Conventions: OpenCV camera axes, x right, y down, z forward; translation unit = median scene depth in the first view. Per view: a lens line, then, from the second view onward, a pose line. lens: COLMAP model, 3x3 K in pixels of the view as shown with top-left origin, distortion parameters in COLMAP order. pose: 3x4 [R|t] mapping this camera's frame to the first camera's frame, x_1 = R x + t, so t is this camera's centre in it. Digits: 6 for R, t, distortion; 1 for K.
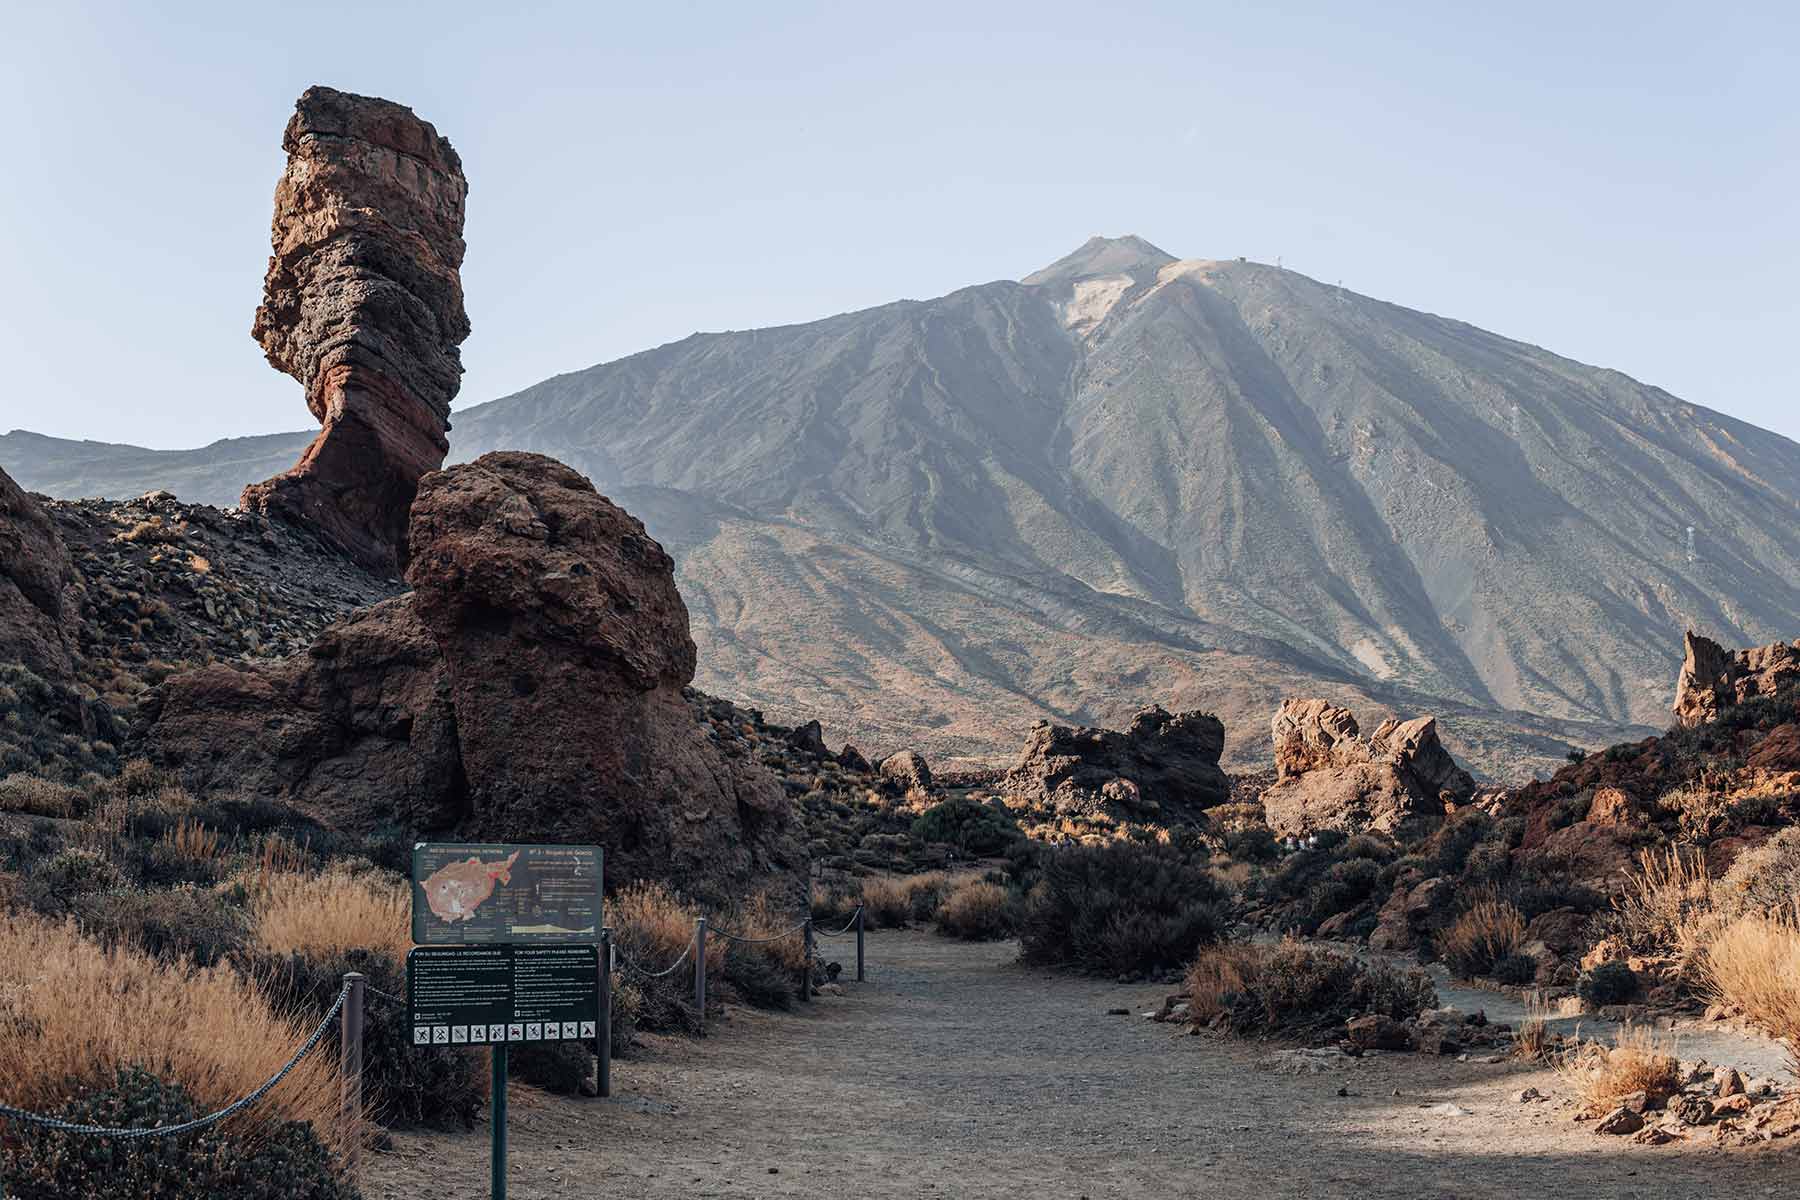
lens RADIAL K [[2389.8, 0, 900.0], [0, 2389.8, 600.0], [0, 0, 1]] dist [-0.238721, 0.017709]
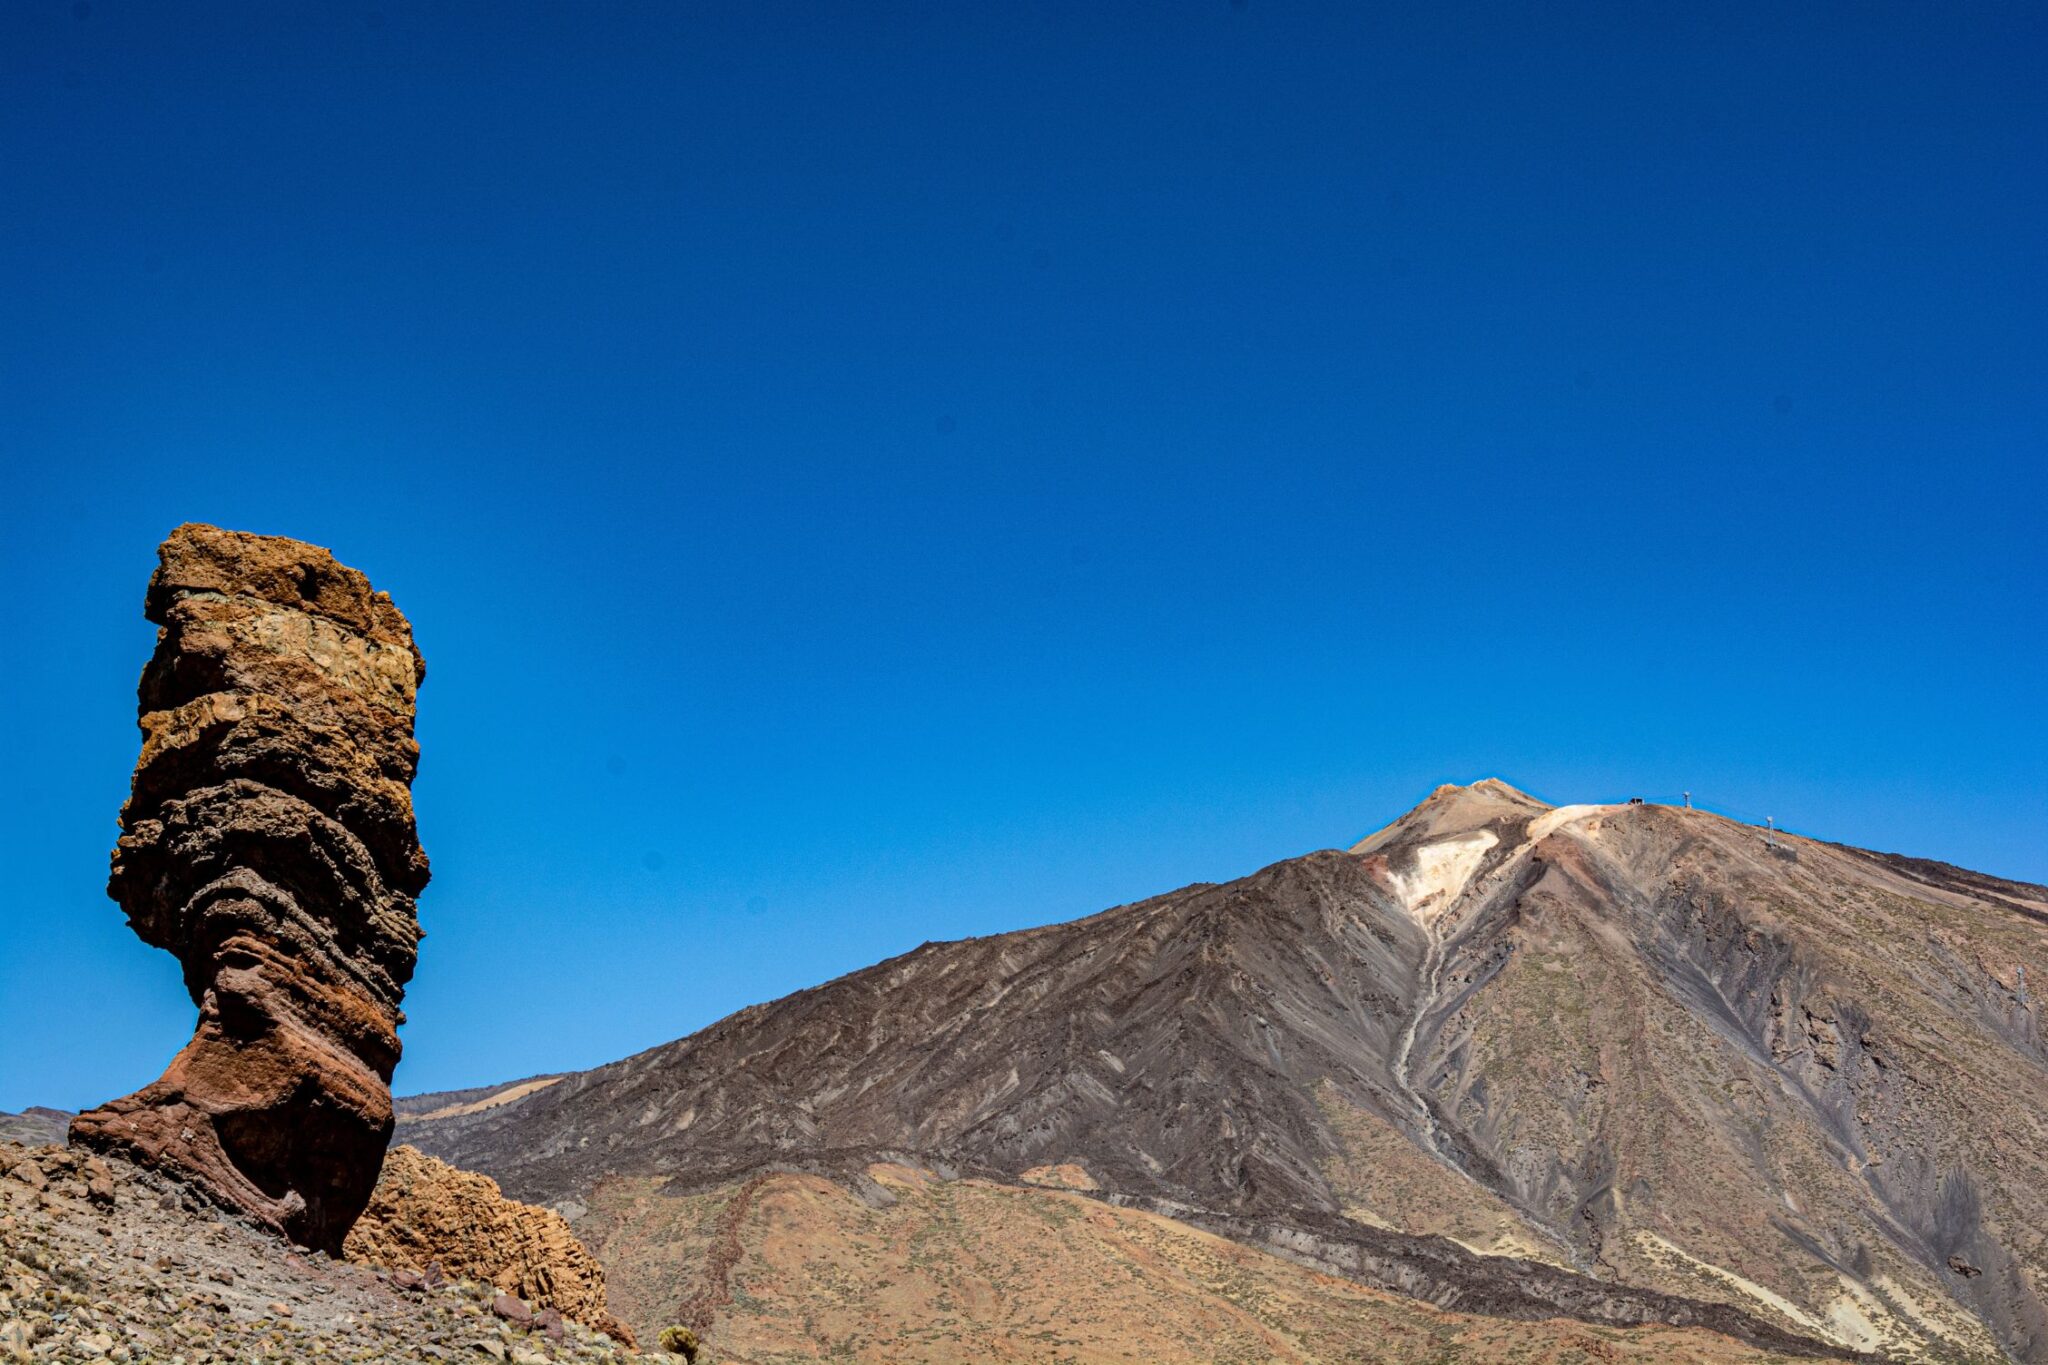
lens RADIAL K [[3141.7, 0, 1024.0], [0, 3141.7, 682.5], [0, 0, 1]] dist [-0.198384, 0.144771]
pose [[0.996908, -0.060433, -0.050227, 0.035942], [0.049765, 0.980202, -0.191646, 0.011559], [0.060814, 0.188553, 0.980178, 0.134274]]
